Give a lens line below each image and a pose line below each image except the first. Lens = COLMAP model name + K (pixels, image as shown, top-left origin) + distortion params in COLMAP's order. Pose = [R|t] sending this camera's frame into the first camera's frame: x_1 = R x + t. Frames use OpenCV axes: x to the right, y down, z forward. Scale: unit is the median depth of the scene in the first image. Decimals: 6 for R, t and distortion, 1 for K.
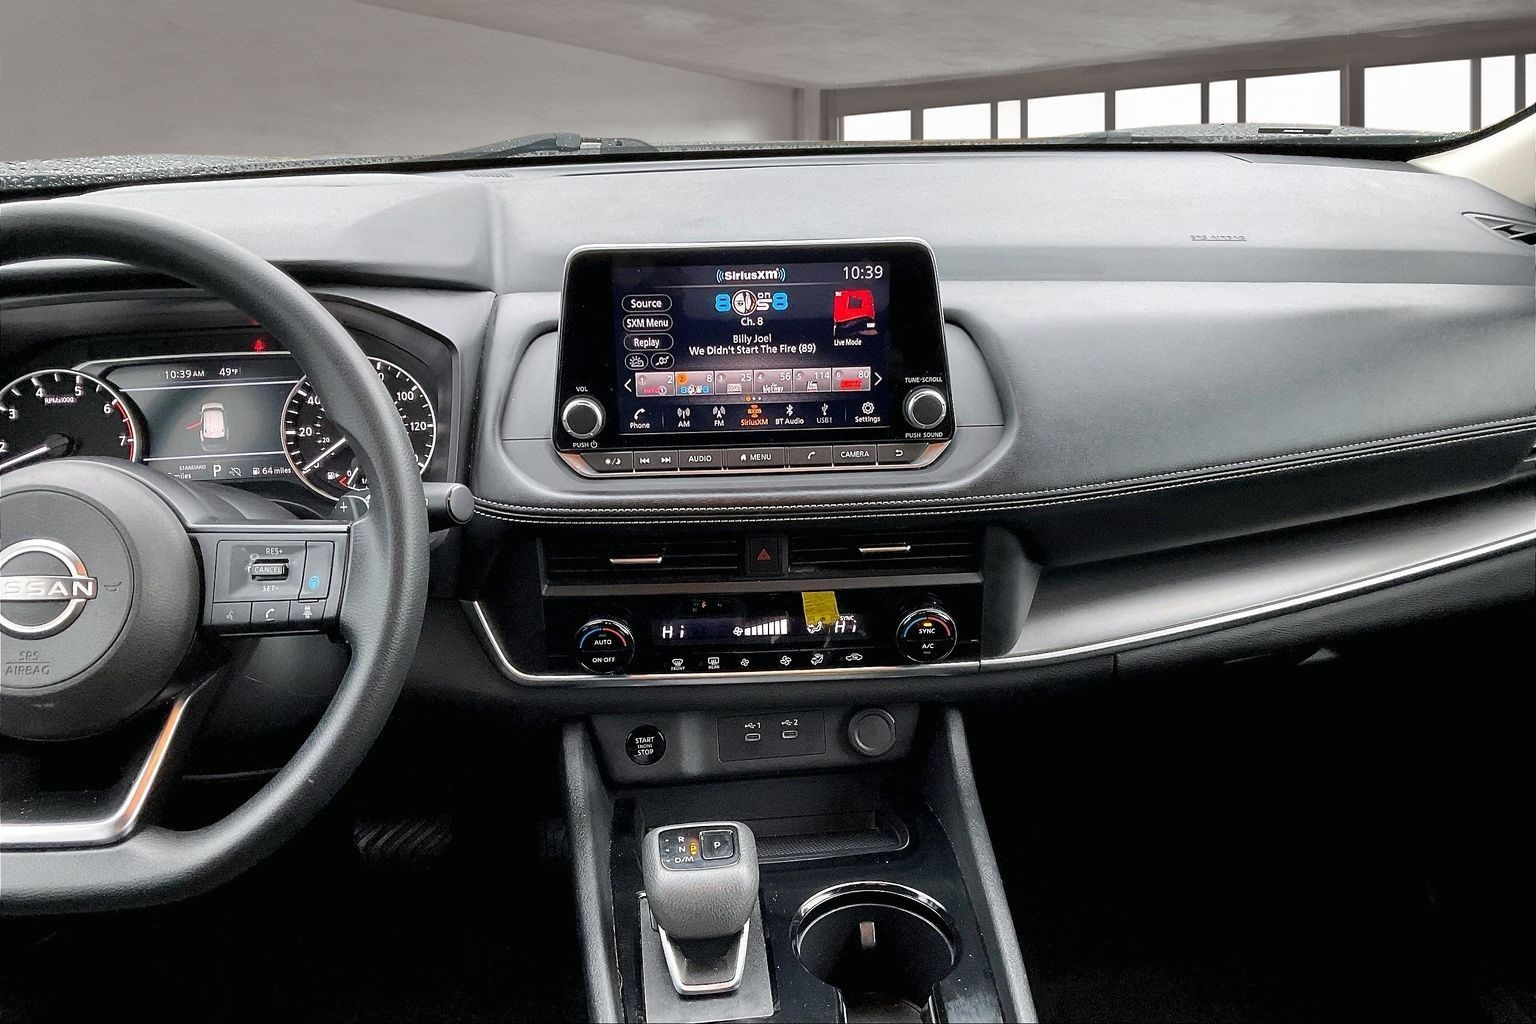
lens RADIAL K [[1266.0, 0, 790.8], [0, 1266.0, 497.5], [0, 0, 1]] dist [0.097152, -0.195191]
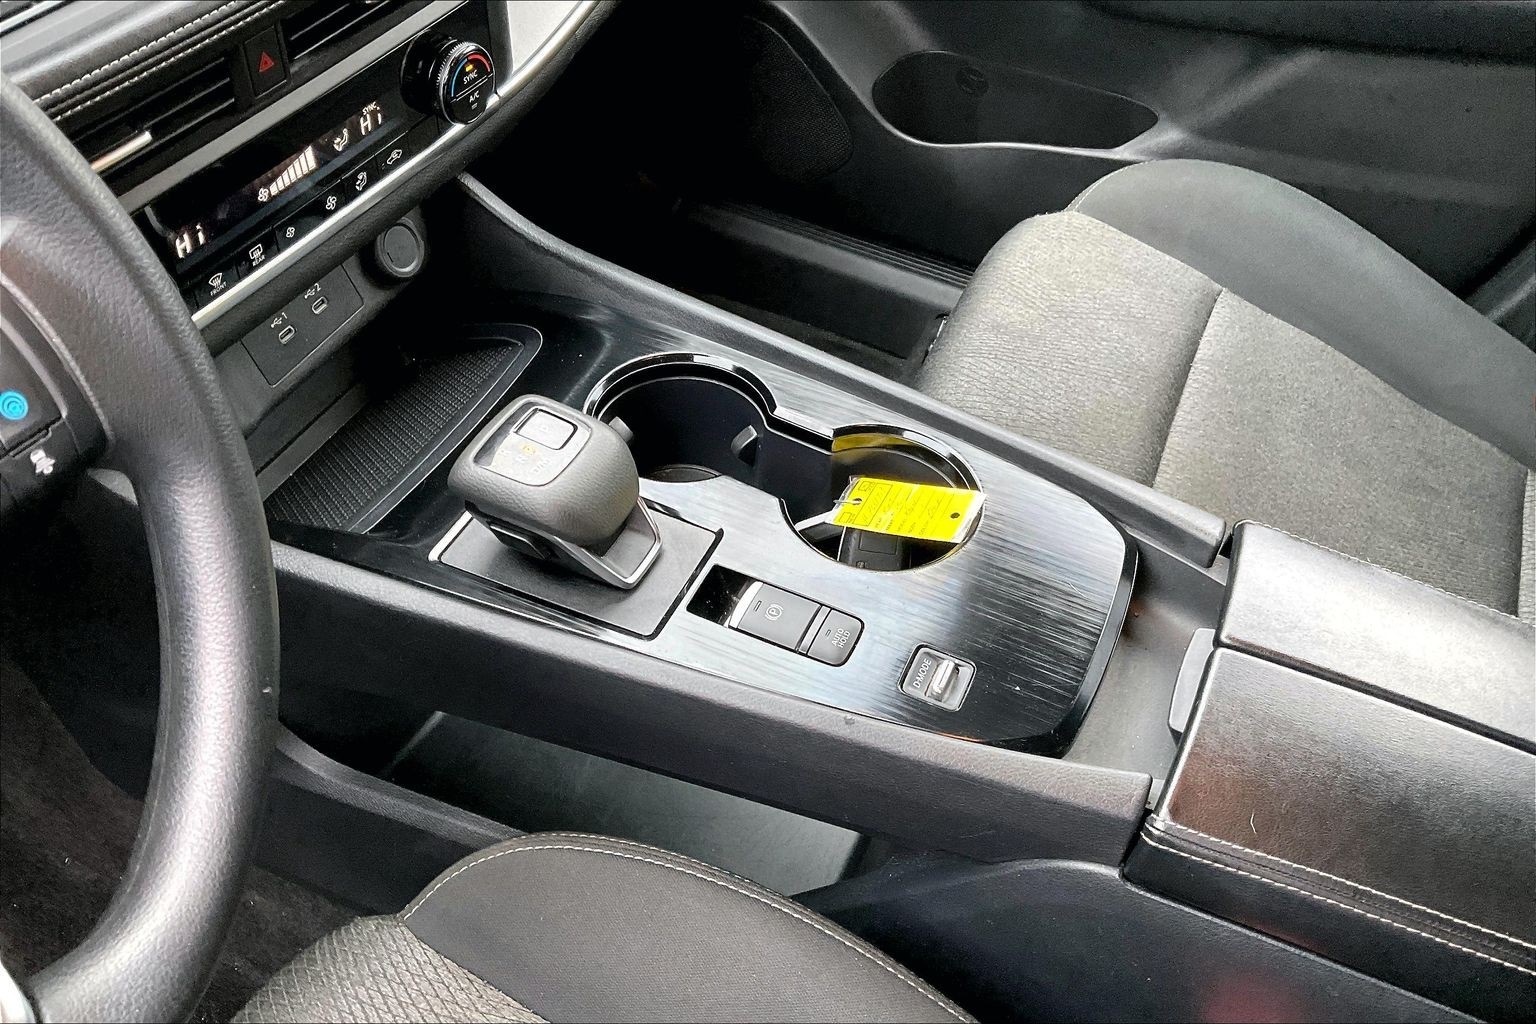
lens RADIAL K [[1266.0, 0, 746.0], [0, 1266.0, 498.4], [0, 0, 1]] dist [0.097152, -0.195191]
pose [[0.526678, -0.599250, 0.602917, -0.410126], [0.264059, 0.789505, 0.554035, -0.074956], [-0.808012, -0.132592, 0.574053, 0.383848]]
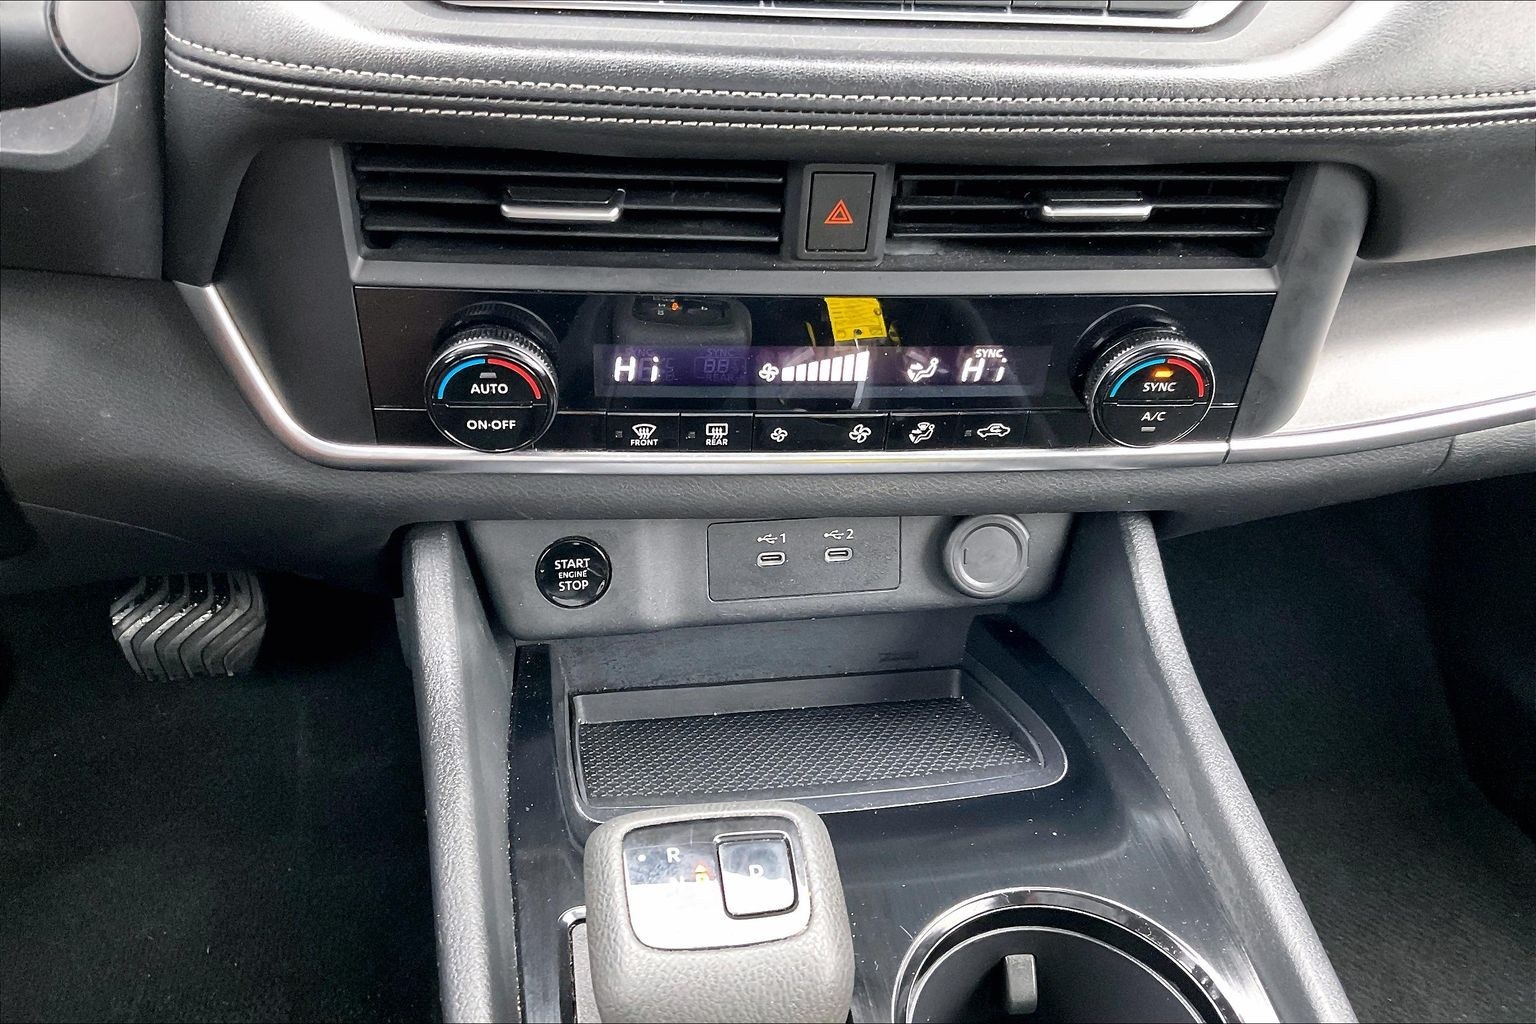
lens RADIAL K [[1244.1, 0, 779.9], [0, 1244.1, 501.8], [0, 0, 1]] dist [0.056733, -0.017475]
pose [[0.996078, 0.026637, 0.084369, -0.076543], [-0.046917, 0.967509, 0.248445, 0.033959], [-0.075010, -0.251429, 0.964965, 0.520443]]
